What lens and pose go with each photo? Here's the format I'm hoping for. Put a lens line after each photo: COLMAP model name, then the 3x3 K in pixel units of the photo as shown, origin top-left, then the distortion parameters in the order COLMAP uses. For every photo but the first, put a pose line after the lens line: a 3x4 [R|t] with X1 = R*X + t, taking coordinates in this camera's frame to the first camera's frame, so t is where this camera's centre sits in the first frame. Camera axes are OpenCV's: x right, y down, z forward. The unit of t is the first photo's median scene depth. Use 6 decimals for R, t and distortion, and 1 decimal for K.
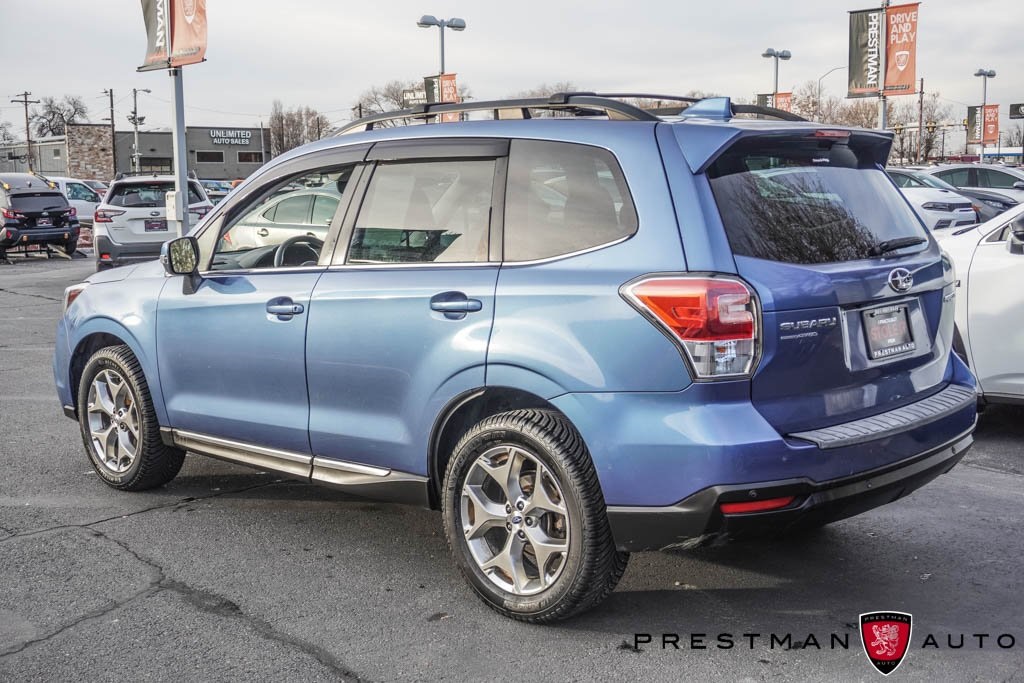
lens RADIAL K [[1289.7, 0, 512.4], [0, 1289.7, 343.4], [0, 0, 1]] dist [-0.003735, 0.000000]
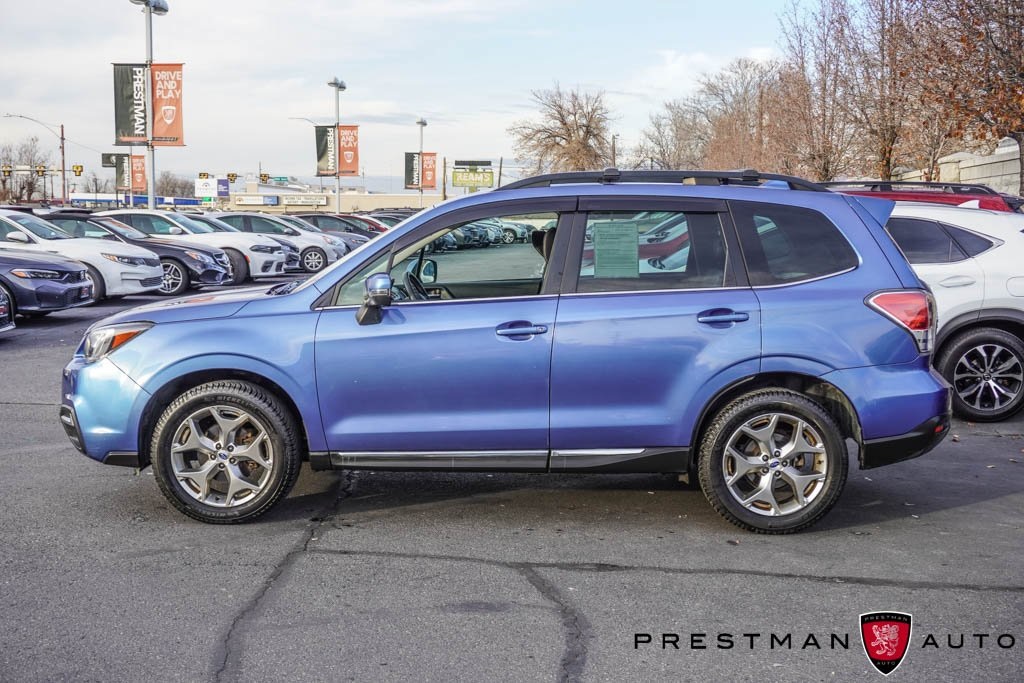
lens RADIAL K [[1289.9, 0, 512.5], [0, 1289.9, 338.3], [0, 0, 1]] dist [0.009844, 0.000000]
pose [[0.699867, -0.041298, 0.713079, -0.330234], [0.067725, 0.997666, -0.008690, -0.003028], [-0.711056, 0.054375, 0.701030, 0.050335]]
